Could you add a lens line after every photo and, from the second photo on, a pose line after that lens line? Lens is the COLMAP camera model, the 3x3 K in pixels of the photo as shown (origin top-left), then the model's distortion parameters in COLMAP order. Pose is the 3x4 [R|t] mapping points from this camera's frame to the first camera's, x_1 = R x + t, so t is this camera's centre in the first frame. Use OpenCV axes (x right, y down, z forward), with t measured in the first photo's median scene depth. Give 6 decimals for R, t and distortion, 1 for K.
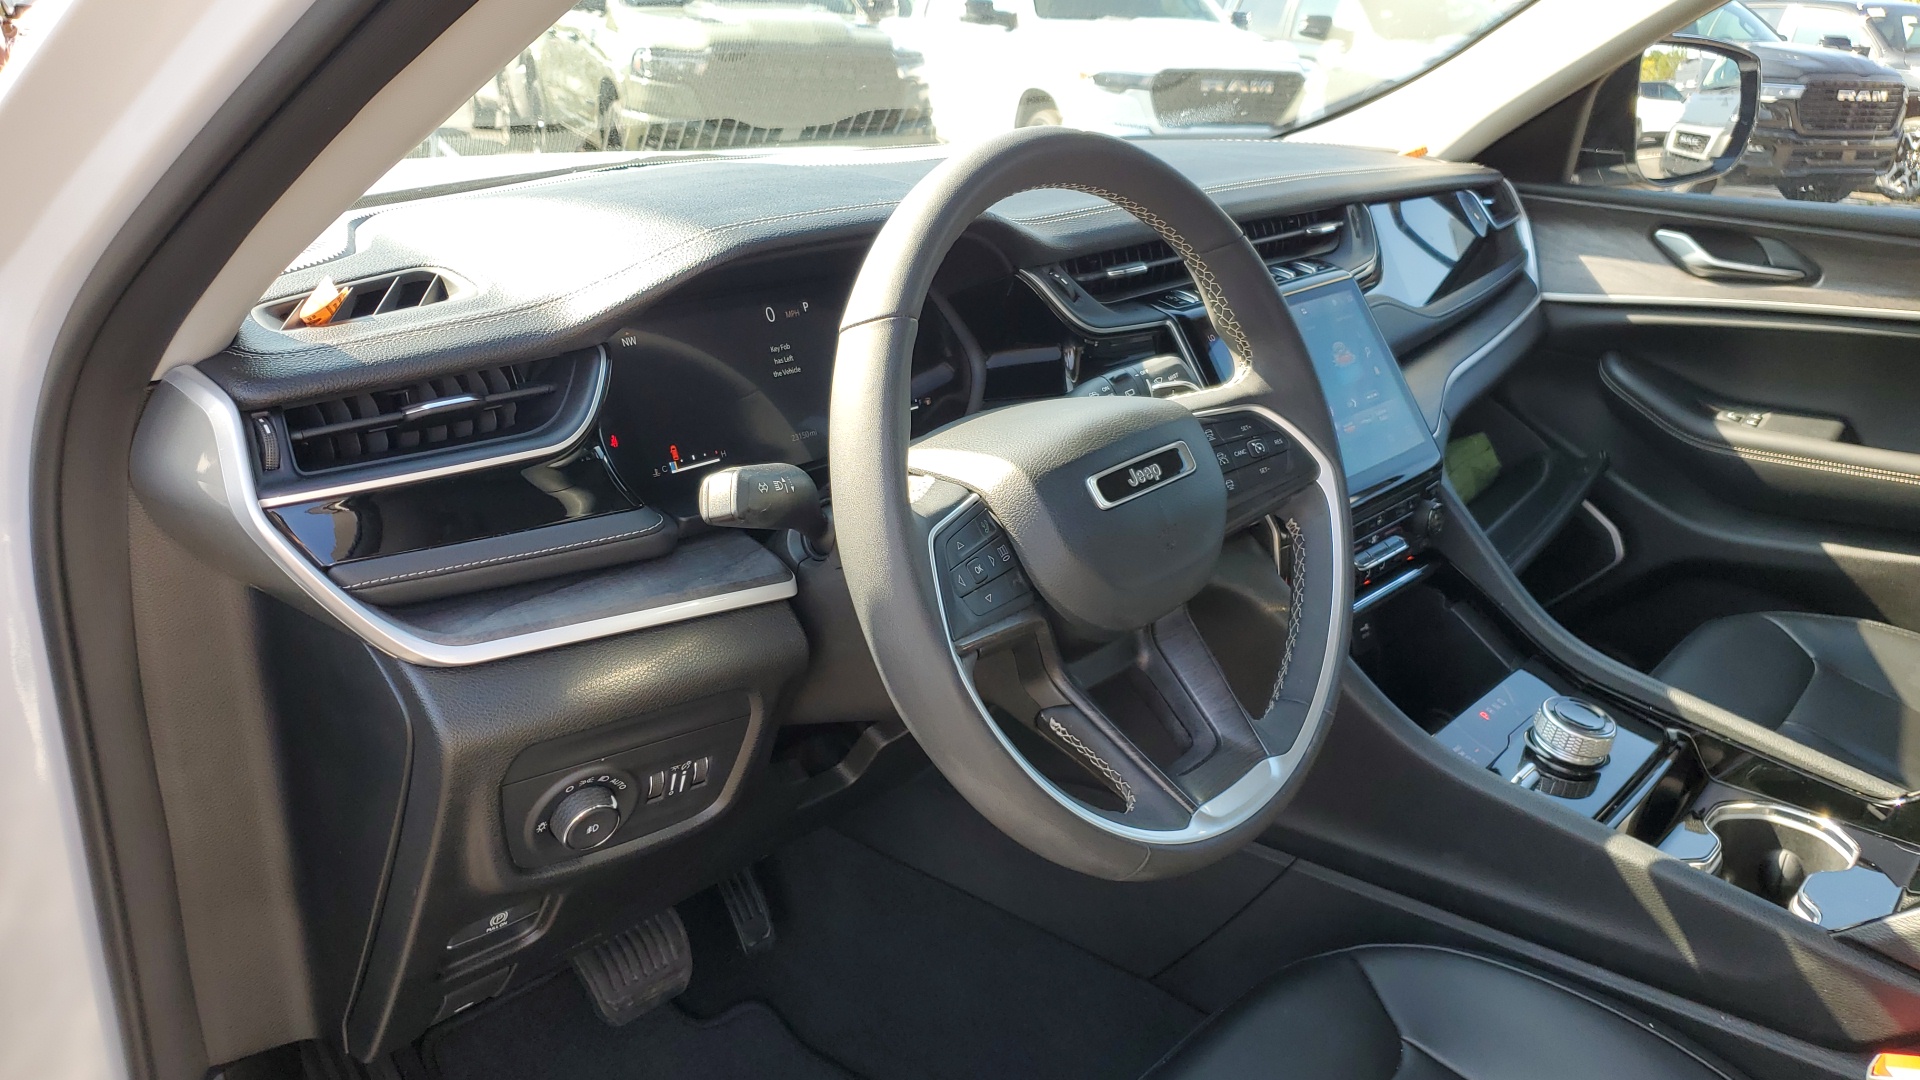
lens RADIAL K [[1520.5, 0, 977.0], [0, 1520.5, 507.0], [0, 0, 1]] dist [0.026134, -0.013137]
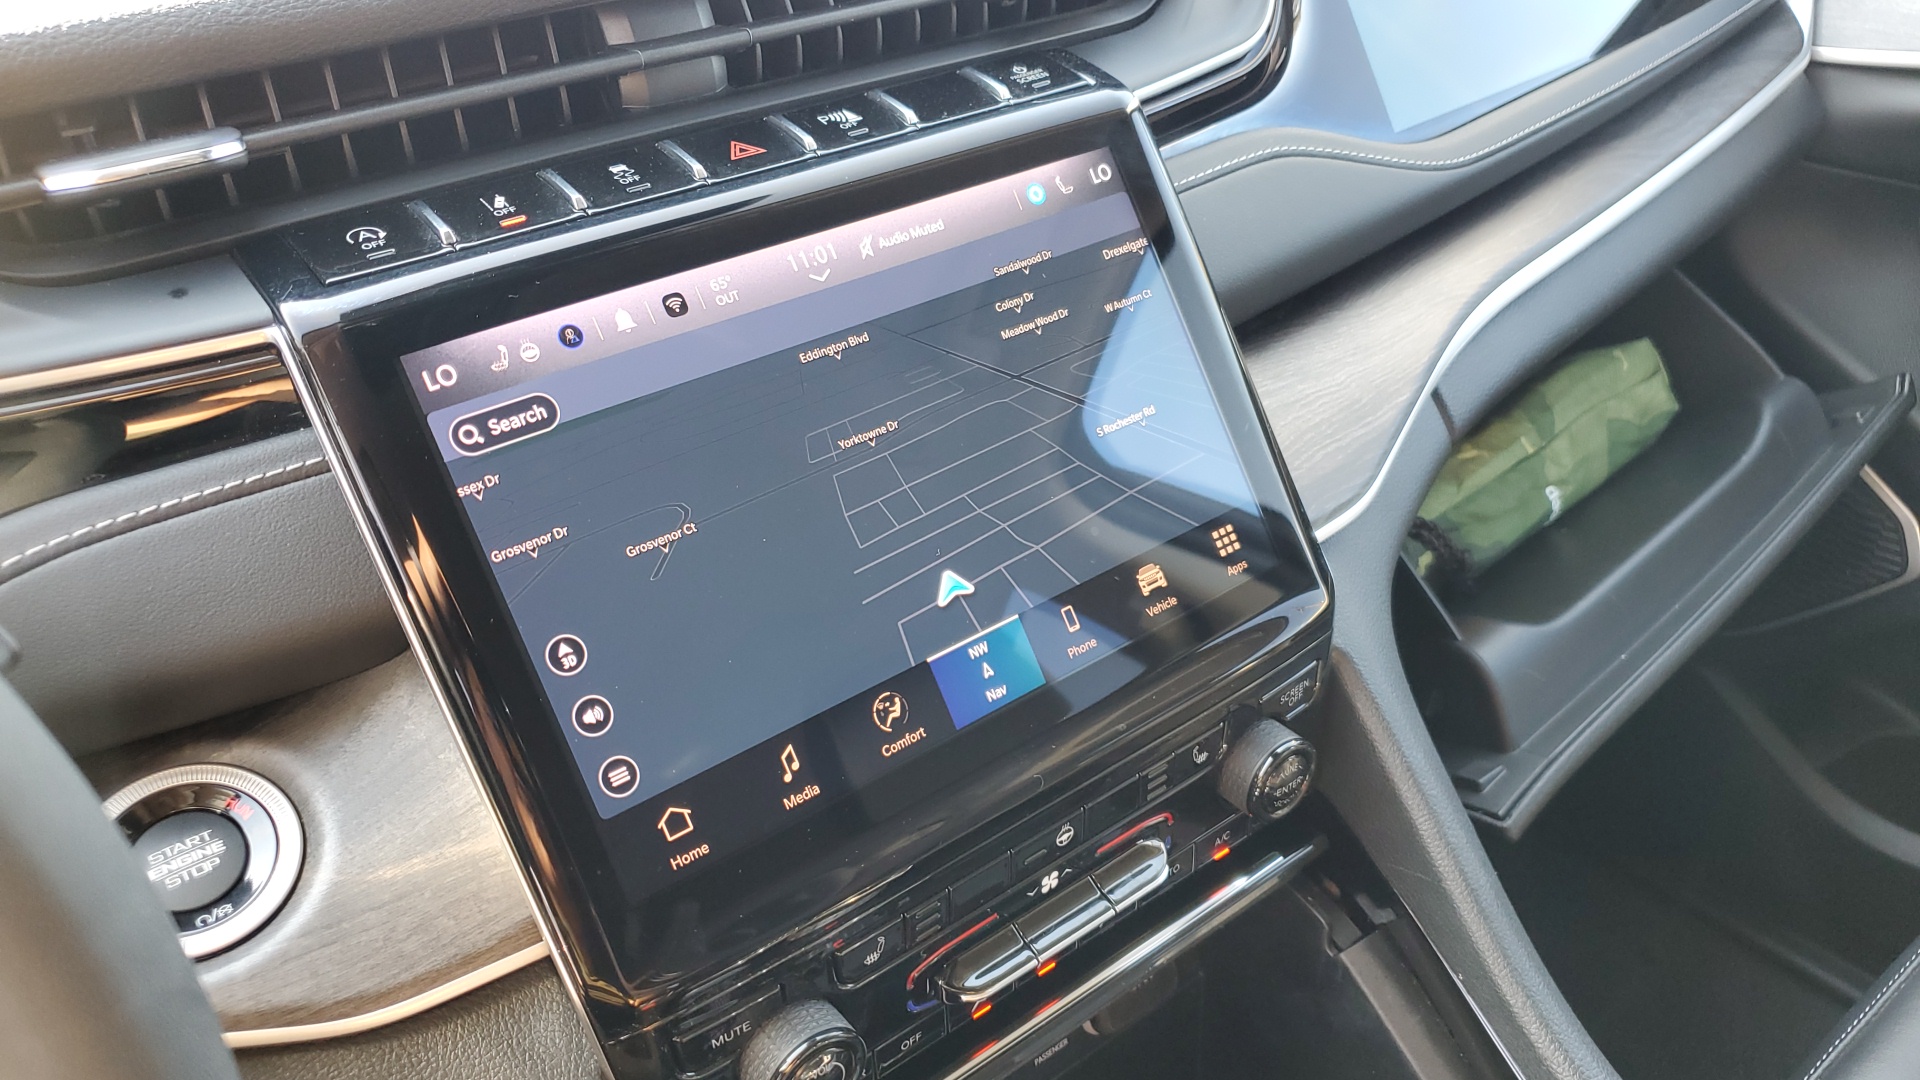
lens RADIAL K [[1520.5, 0, 964.5], [0, 1520.5, 542.9], [0, 0, 1]] dist [0.026134, -0.013137]
pose [[0.980877, 0.044858, -0.189390, 0.209483], [-0.001829, 0.975159, 0.221500, -0.095739], [0.194621, -0.216917, 0.956593, 0.456770]]
